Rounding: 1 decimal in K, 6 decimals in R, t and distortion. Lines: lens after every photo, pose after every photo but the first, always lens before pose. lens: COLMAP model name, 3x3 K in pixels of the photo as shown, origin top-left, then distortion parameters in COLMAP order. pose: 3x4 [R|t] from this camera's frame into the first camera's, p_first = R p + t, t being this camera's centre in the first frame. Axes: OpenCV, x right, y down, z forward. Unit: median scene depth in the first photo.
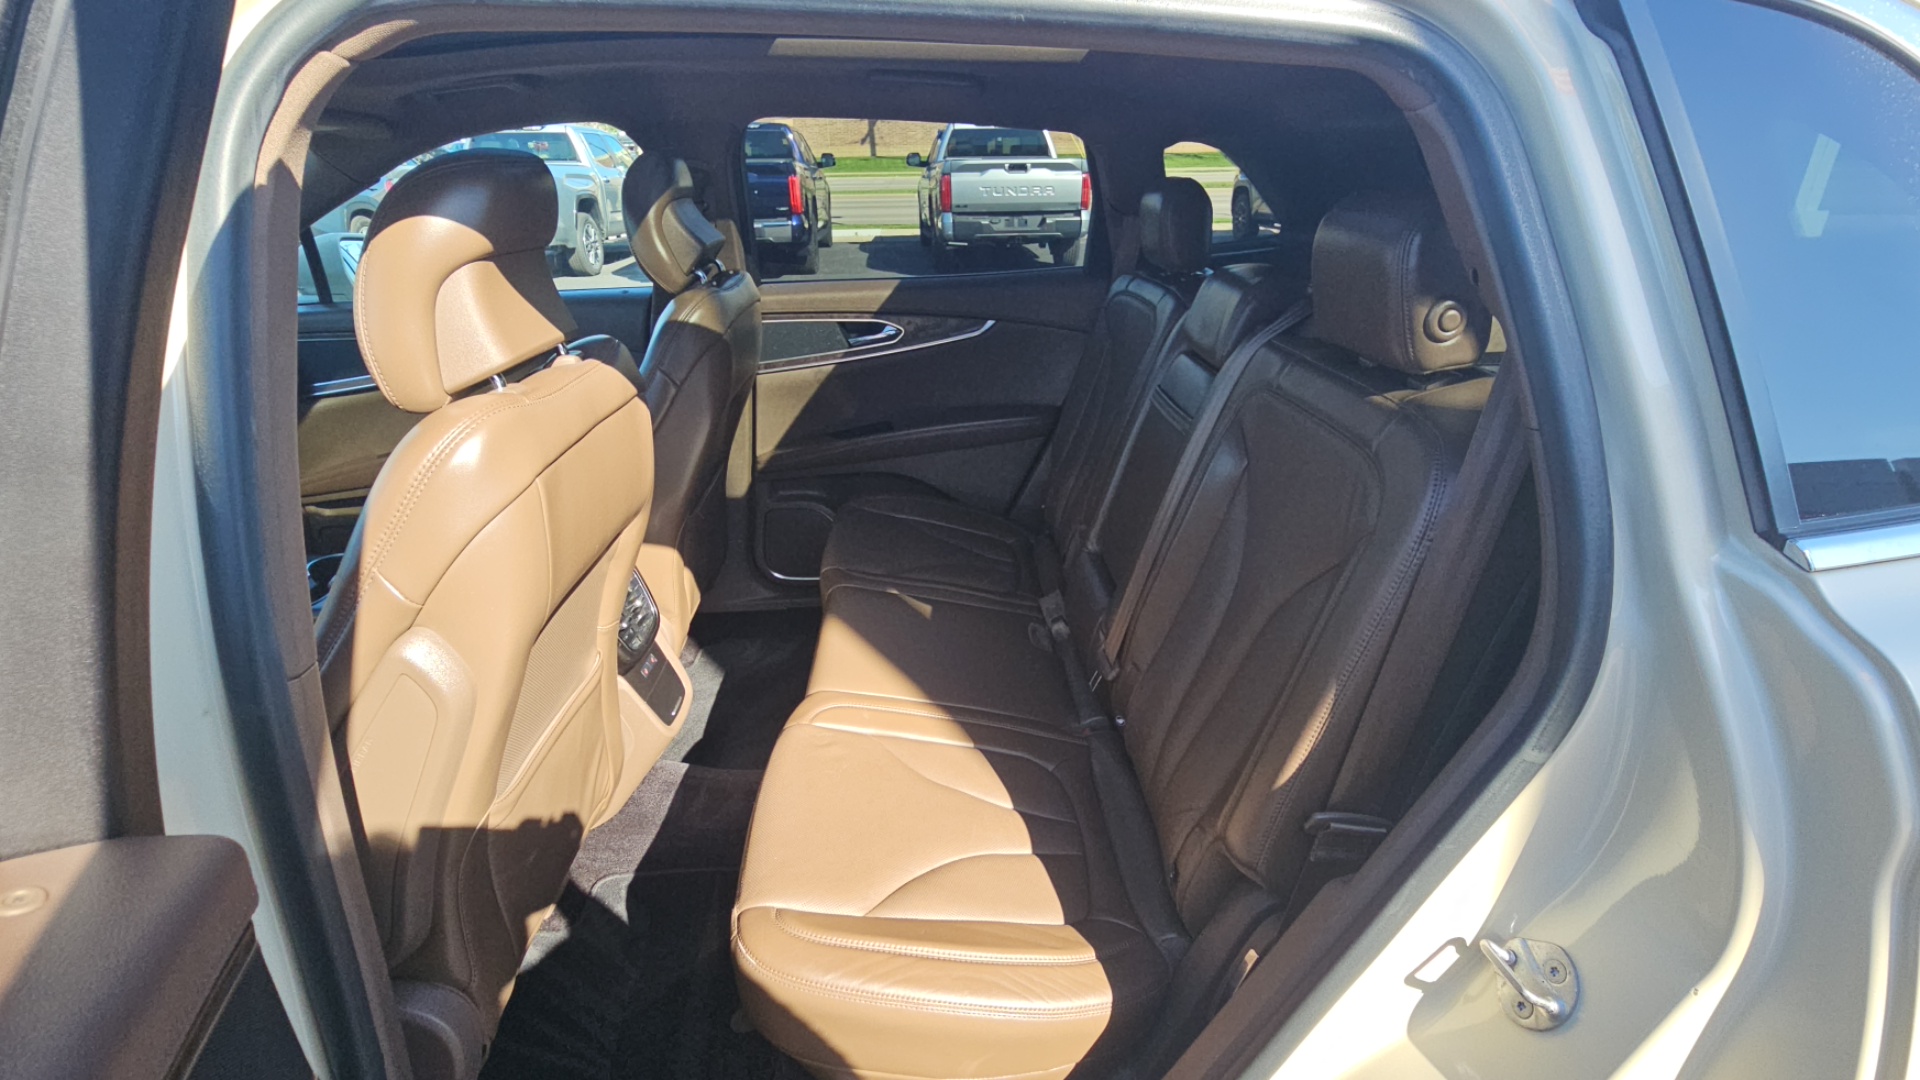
lens RADIAL K [[862.5, 0, 984.2], [0, 862.5, 540.4], [0, 0, 1]] dist [0.009799, -0.007462]
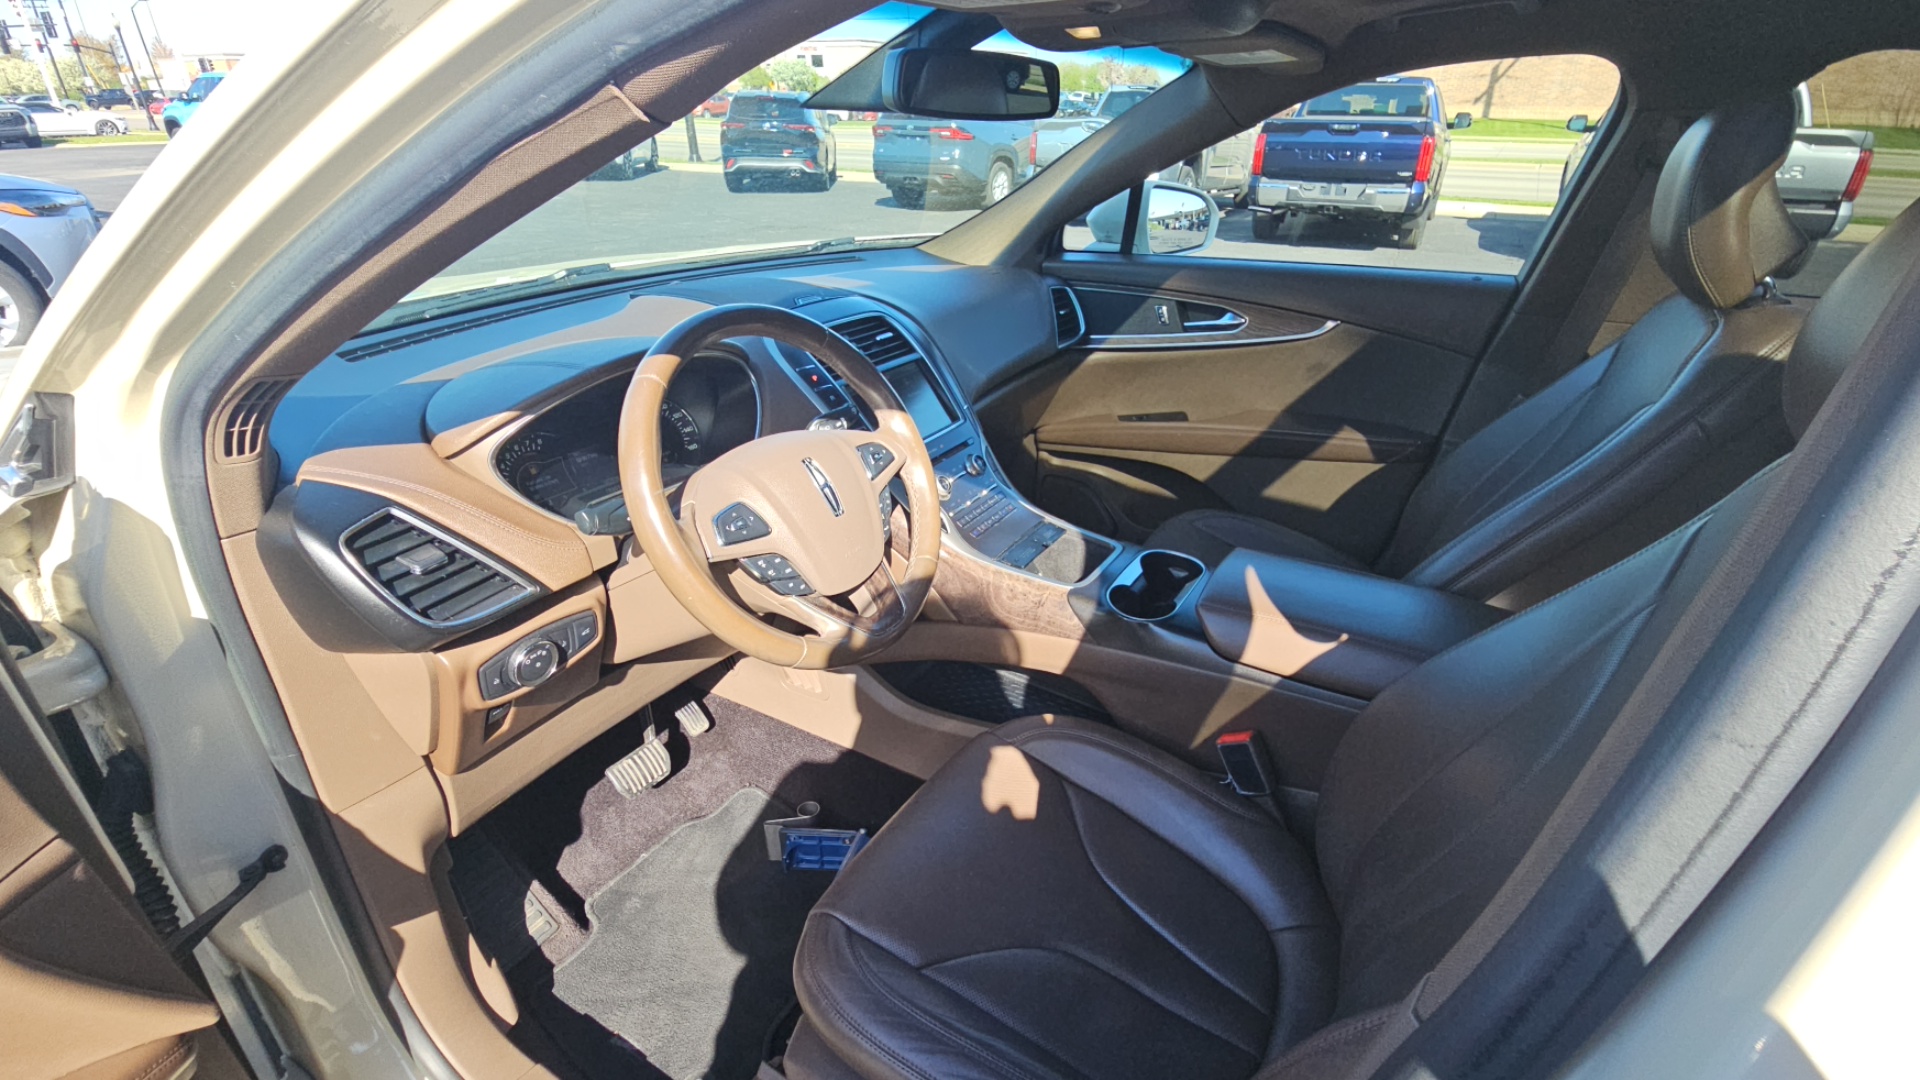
lens RADIAL K [[862.5, 0, 978.5], [0, 862.5, 543.2], [0, 0, 1]] dist [0.009799, -0.007462]
pose [[0.830495, 0.268944, -0.487798, -0.308179], [-0.247719, 0.962679, 0.109015, -0.026601], [0.498912, 0.030300, 0.866123, 0.089053]]
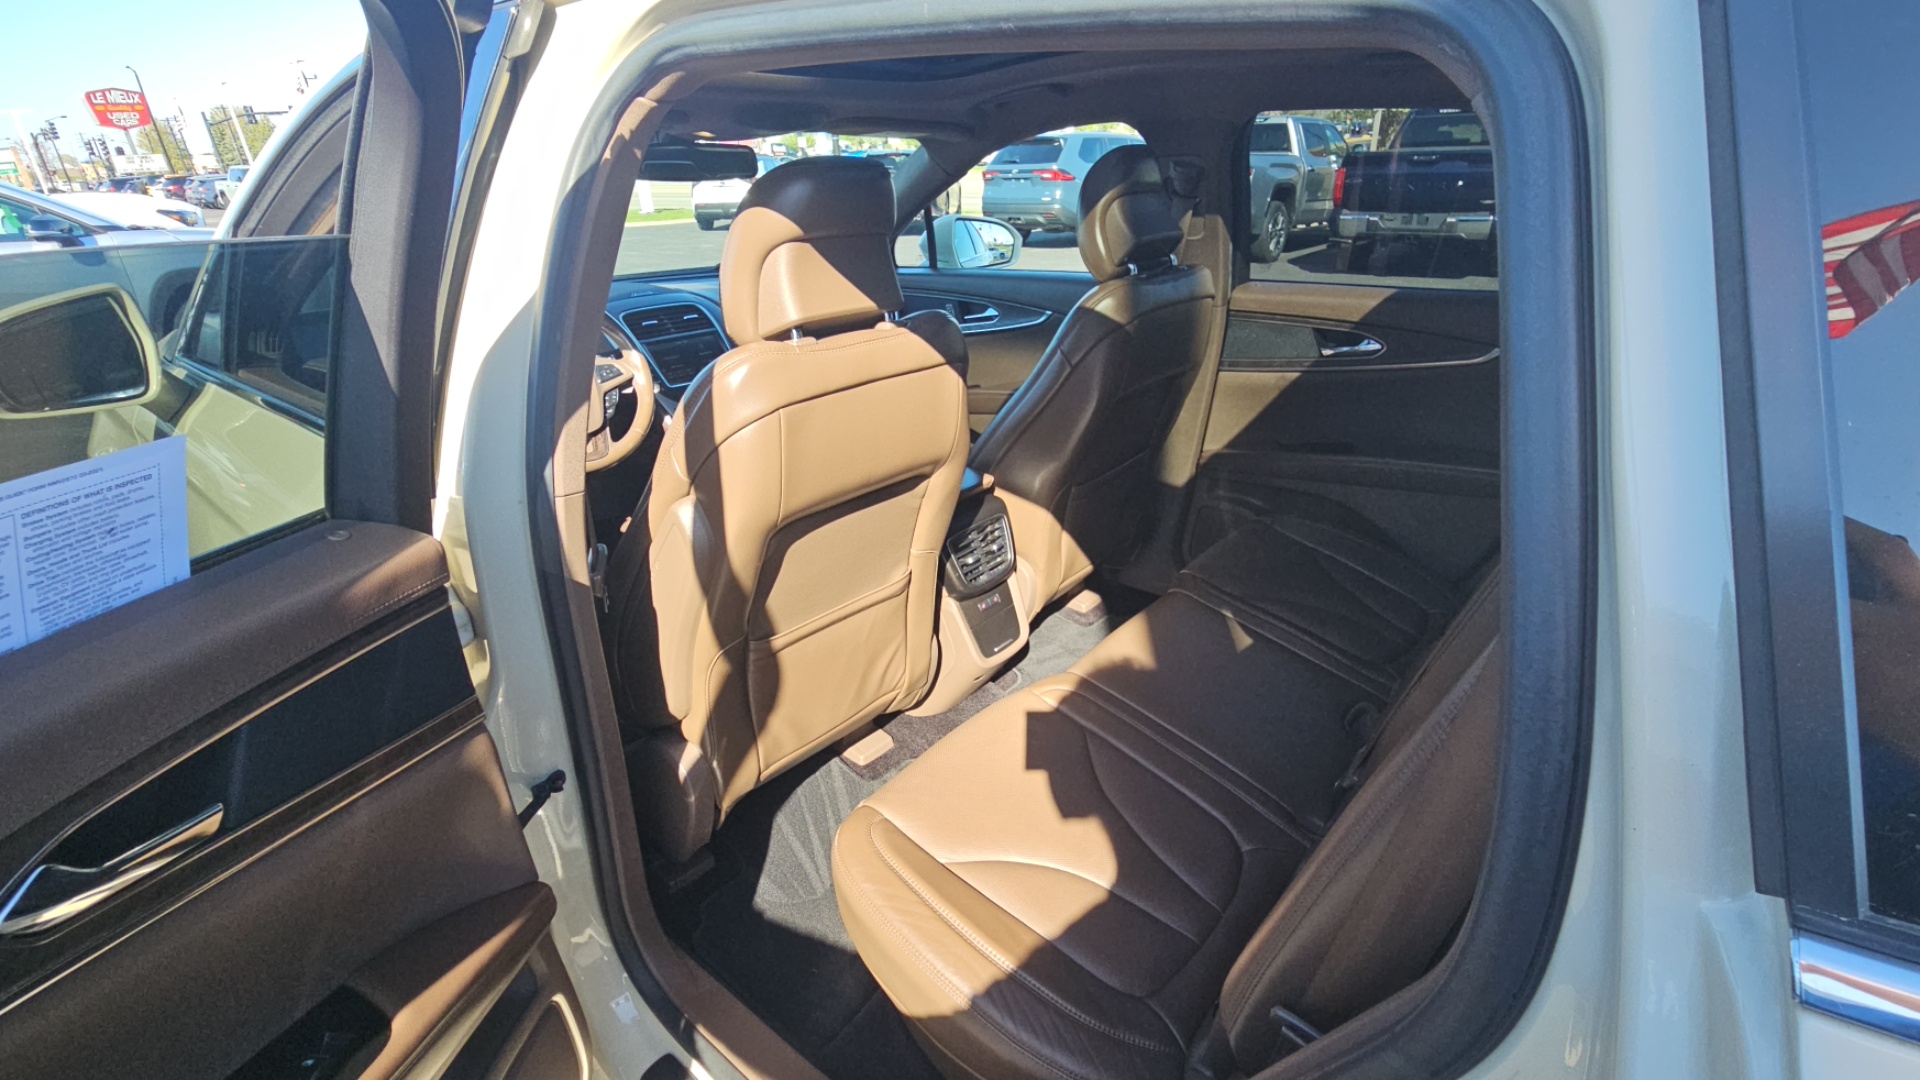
lens RADIAL K [[862.5, 0, 977.1], [0, 862.5, 541.3], [0, 0, 1]] dist [0.009799, -0.007462]
pose [[0.727962, 0.273704, -0.628615, 0.199237], [-0.265577, 0.957850, 0.109507, -0.035300], [0.632092, 0.087228, 0.769968, 0.067666]]
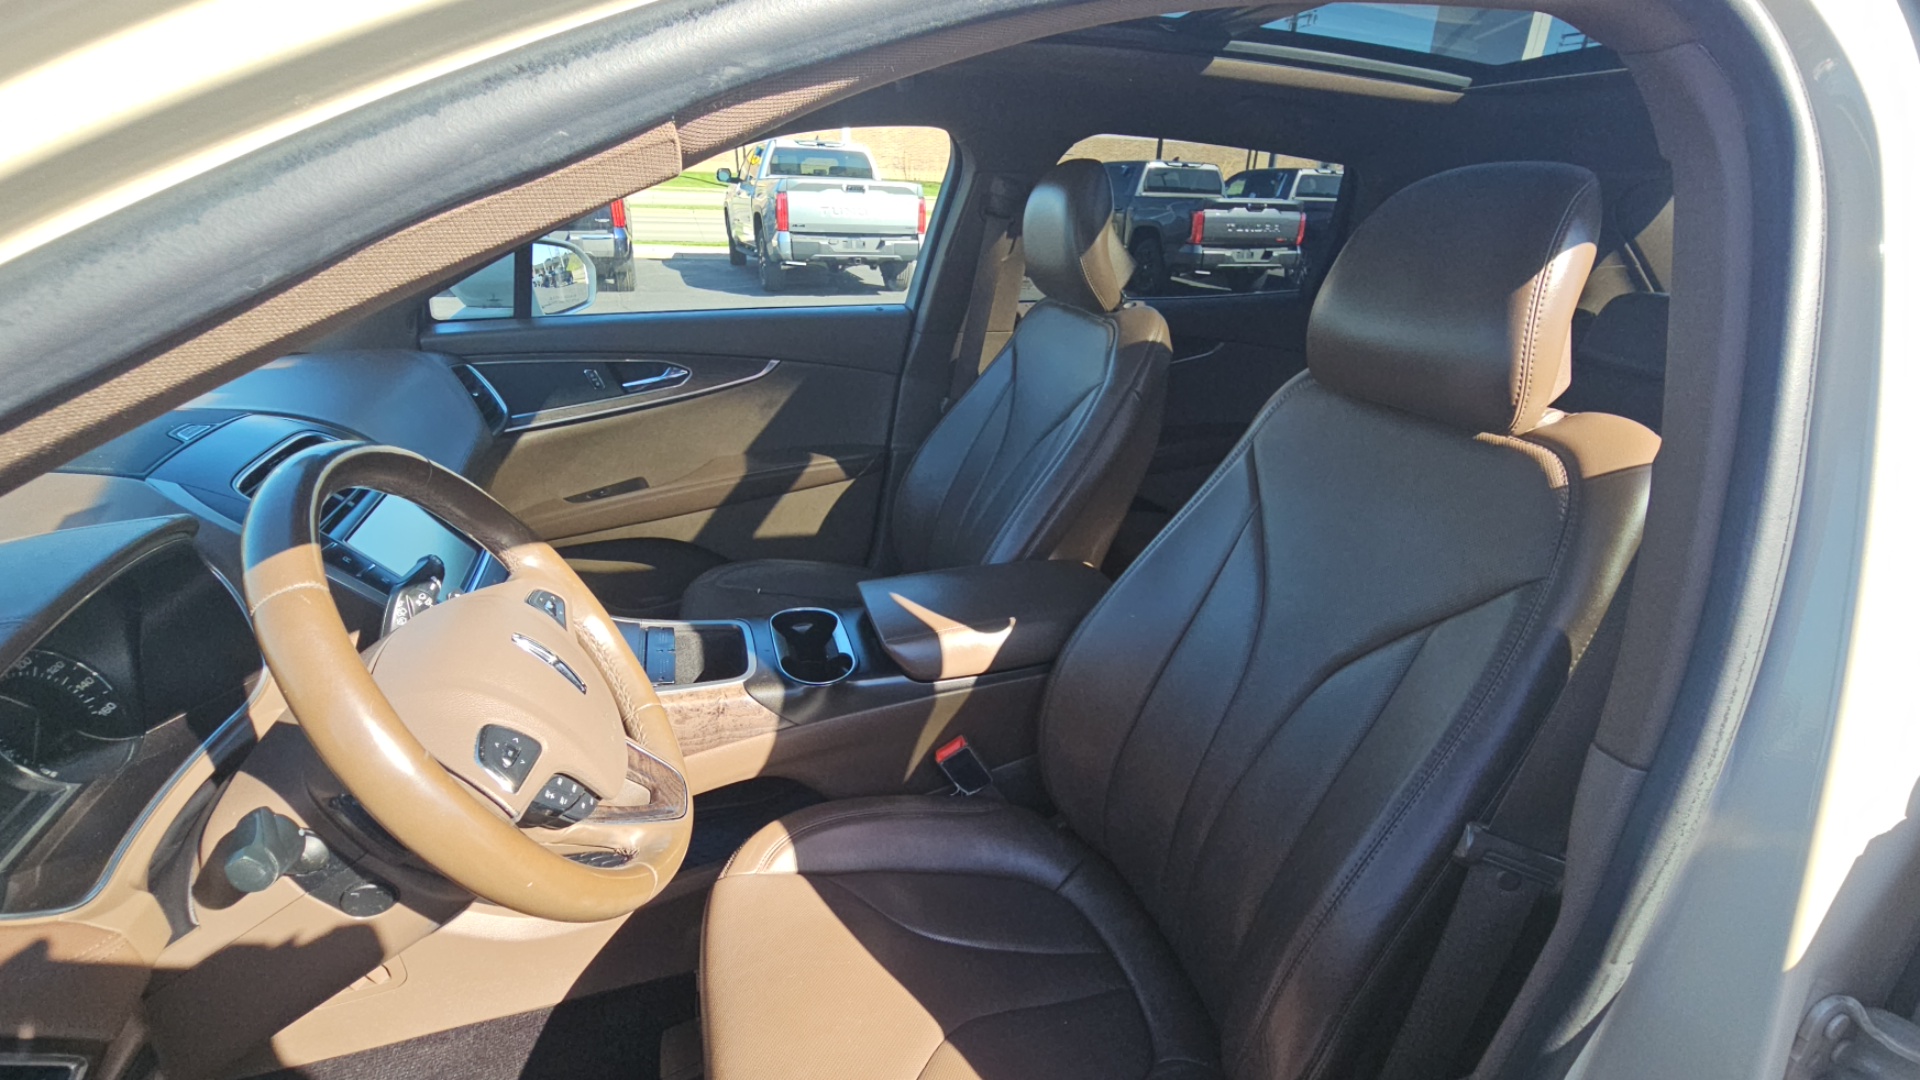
lens RADIAL K [[862.5, 0, 983.4], [0, 862.5, 540.7], [0, 0, 1]] dist [0.009799, -0.007462]
pose [[0.964092, -0.054982, 0.259813, -0.506938], [0.061268, 0.997991, -0.016152, -0.017879], [-0.258403, 0.031490, 0.965524, 0.080562]]
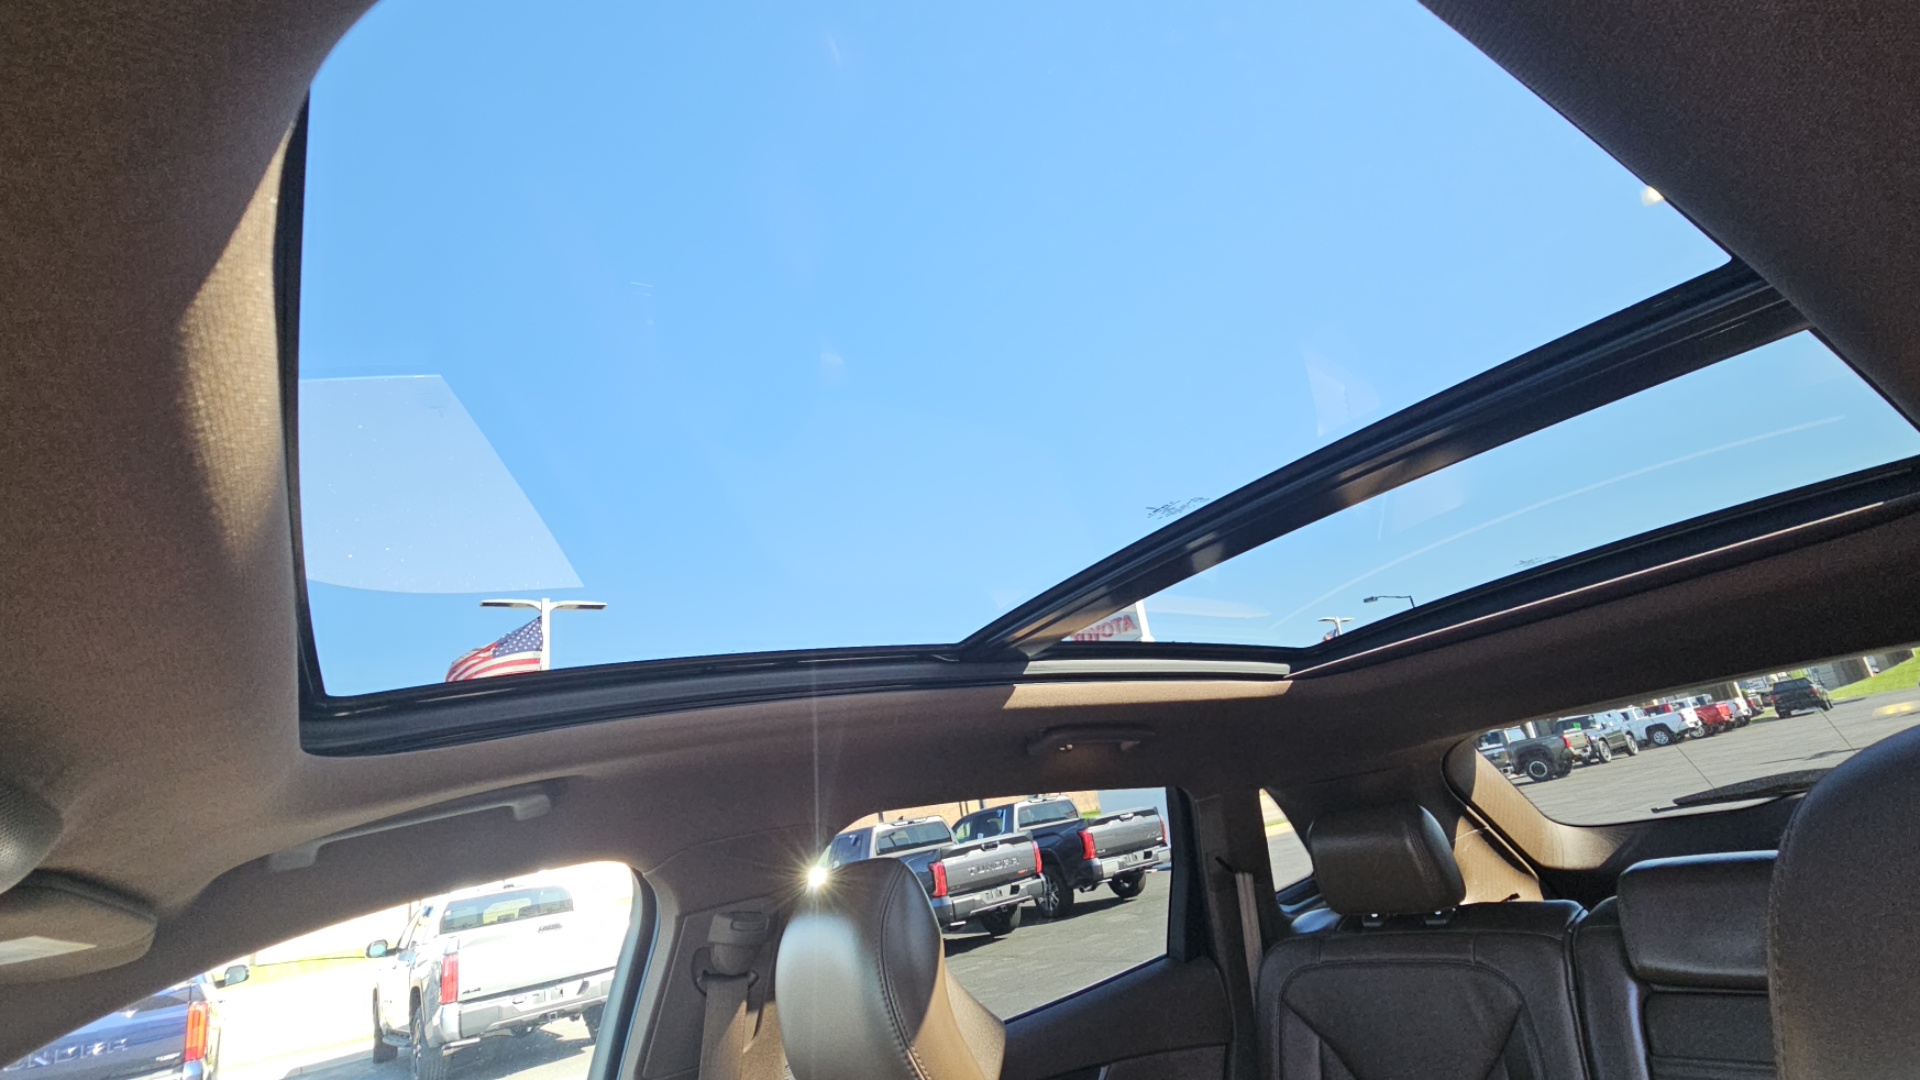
lens RADIAL K [[862.5, 0, 981.1], [0, 862.5, 545.1], [0, 0, 1]] dist [0.009799, -0.007462]
pose [[0.838833, 0.041068, 0.542838, -0.422514], [0.357895, 0.709772, -0.606742, -0.156528], [-0.410208, 0.703234, 0.580682, 0.333809]]
